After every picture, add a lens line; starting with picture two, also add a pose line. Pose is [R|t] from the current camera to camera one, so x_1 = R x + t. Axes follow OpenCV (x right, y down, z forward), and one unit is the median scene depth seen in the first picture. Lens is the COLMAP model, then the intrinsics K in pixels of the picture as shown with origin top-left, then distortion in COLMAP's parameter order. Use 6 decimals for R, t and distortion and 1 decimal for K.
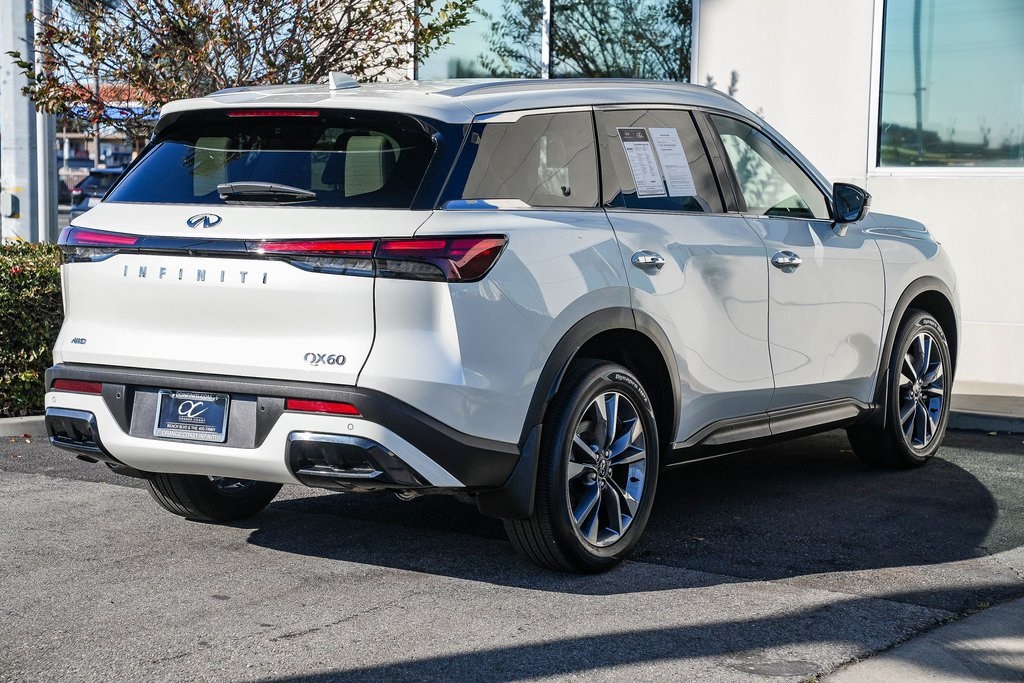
lens RADIAL K [[1935.7, 0, 512.0], [0, 1935.7, 341.5], [0, 0, 1]] dist [0.343278, -0.019726]
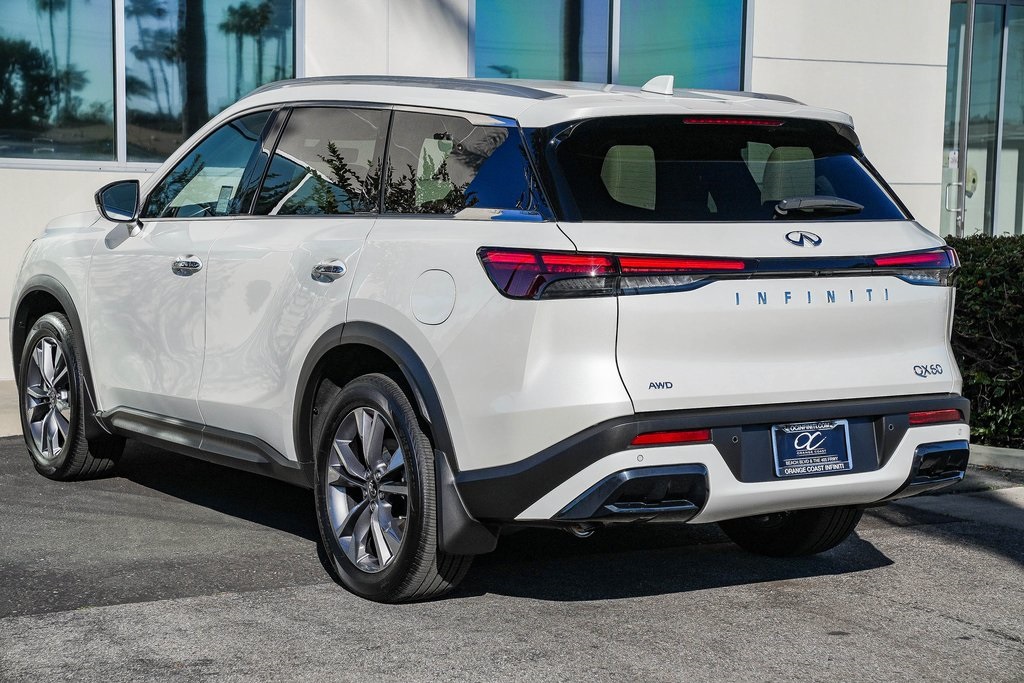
lens RADIAL K [[1935.7, 0, 512.0], [0, 1935.7, 341.5], [0, 0, 1]] dist [0.343278, -0.019726]
pose [[0.392081, -0.080942, 0.916363, -1.069214], [0.067699, 0.995959, 0.059006, -0.077268], [-0.917436, 0.038901, 0.395976, 0.759244]]
